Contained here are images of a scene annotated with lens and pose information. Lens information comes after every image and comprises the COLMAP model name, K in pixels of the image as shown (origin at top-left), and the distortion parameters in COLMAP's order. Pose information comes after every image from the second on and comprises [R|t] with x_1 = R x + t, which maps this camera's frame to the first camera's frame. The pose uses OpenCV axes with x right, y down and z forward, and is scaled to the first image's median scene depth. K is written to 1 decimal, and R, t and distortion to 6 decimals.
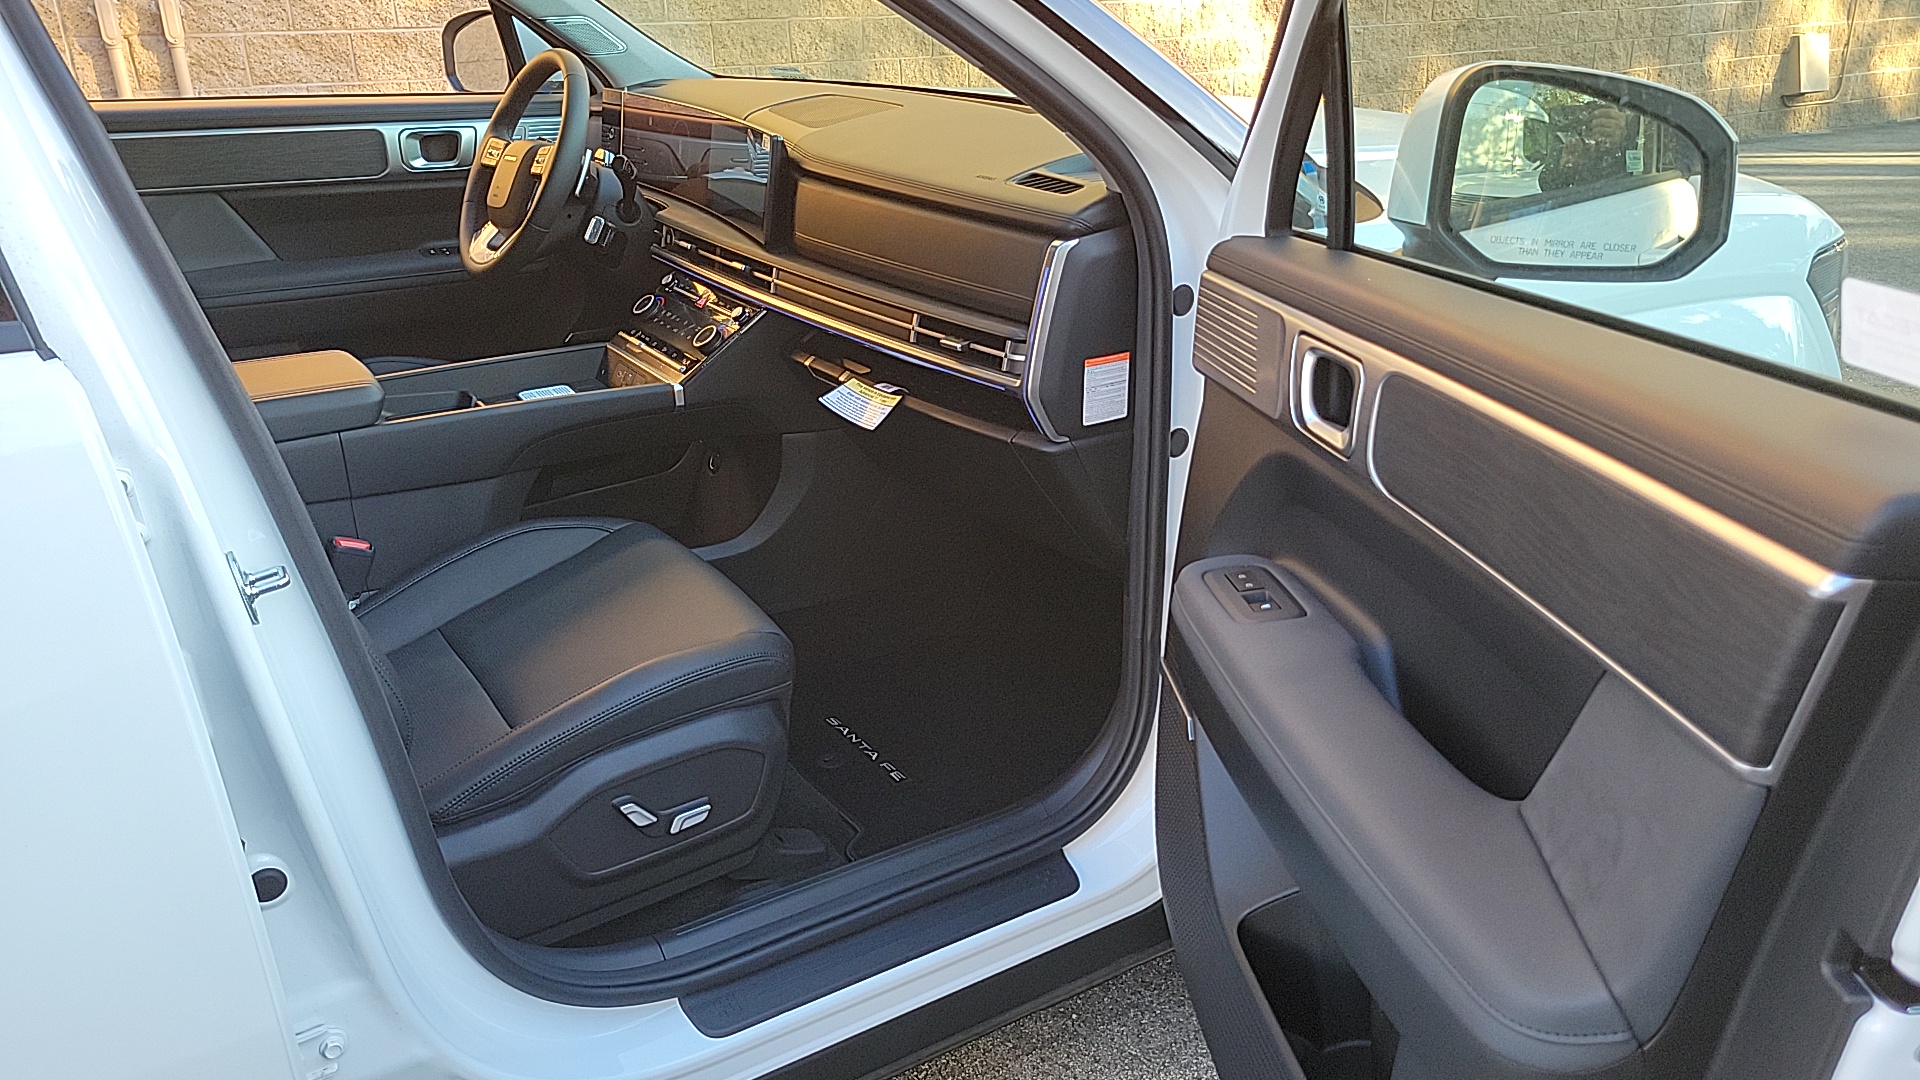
lens RADIAL K [[1431.5, 0, 958.3], [0, 1431.5, 547.0], [0, 0, 1]] dist [0.028663, -0.017190]
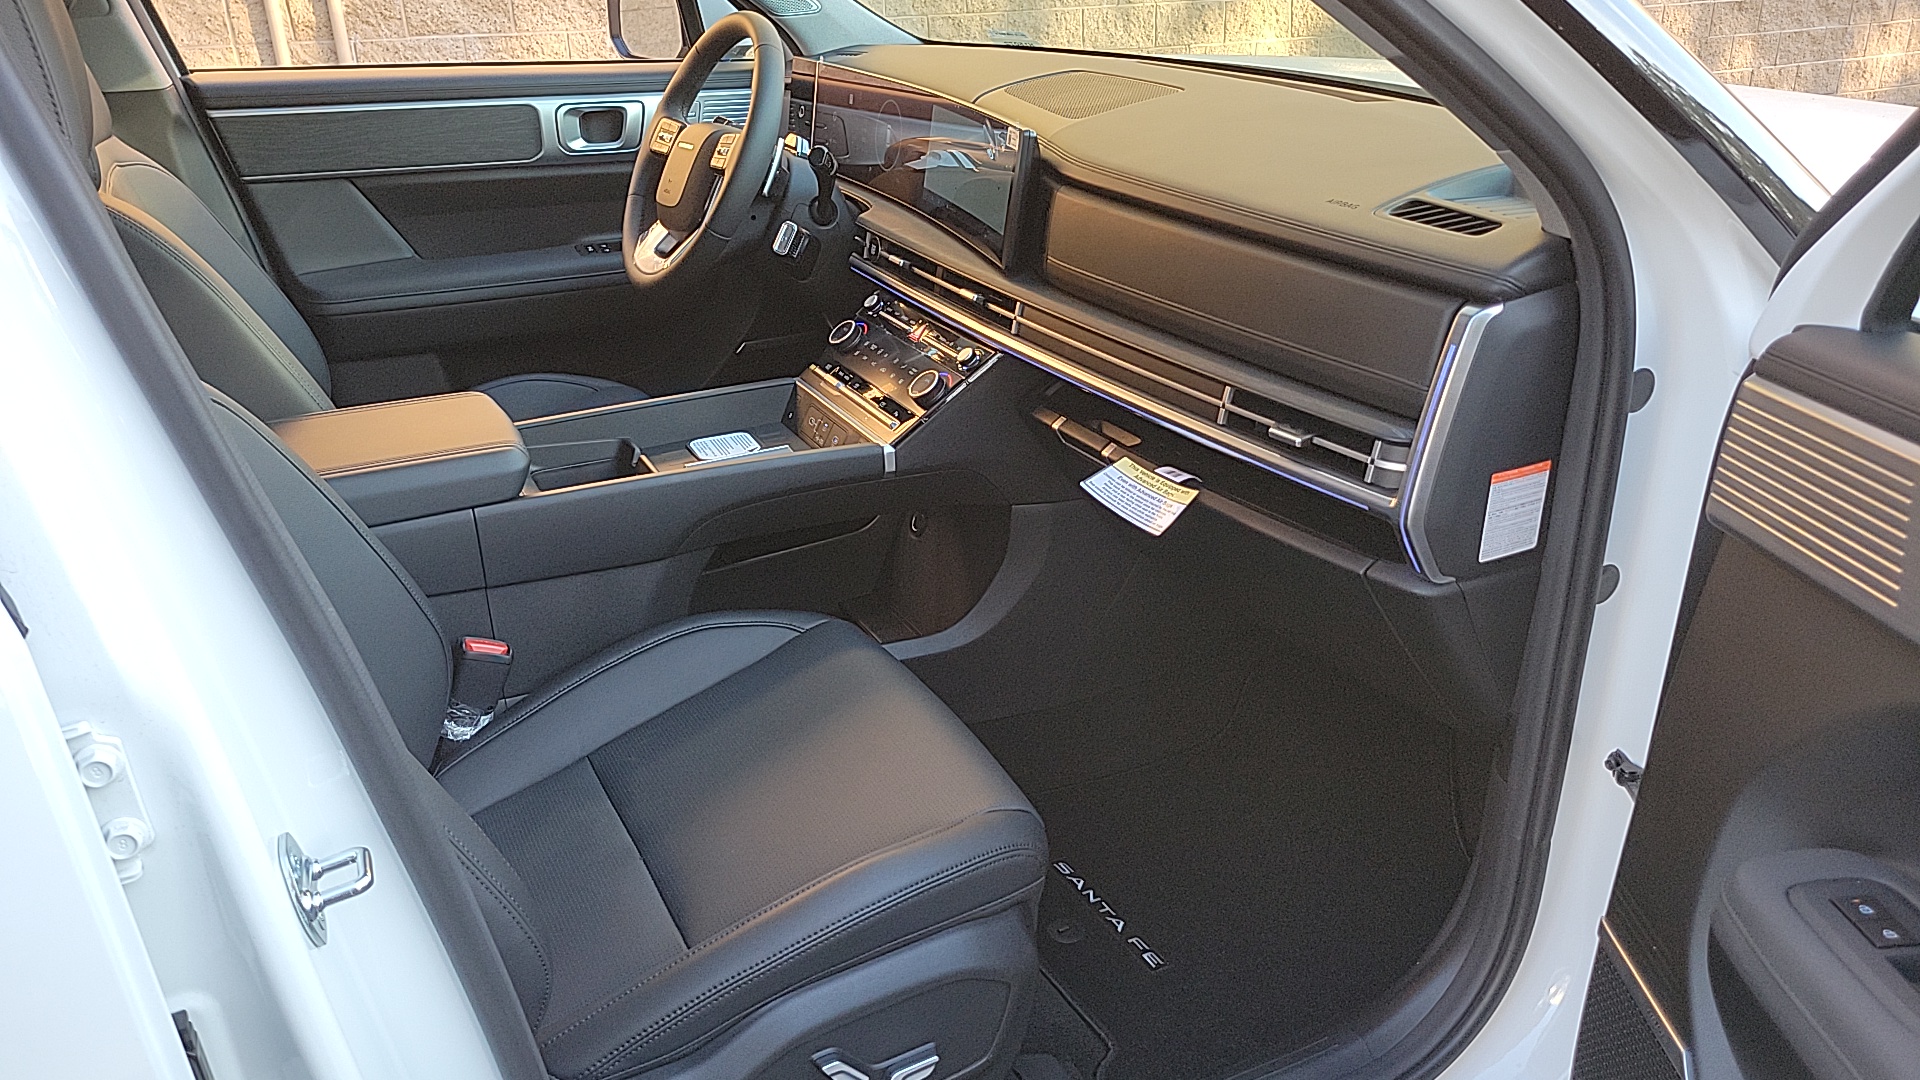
lens RADIAL K [[1431.5, 0, 957.8], [0, 1431.5, 554.0], [0, 0, 1]] dist [0.028663, -0.017190]
pose [[0.995100, 0.038646, -0.091005, -0.085659], [-0.035055, 0.998555, 0.040728, -0.089266], [0.092447, -0.037338, 0.995017, 0.220972]]
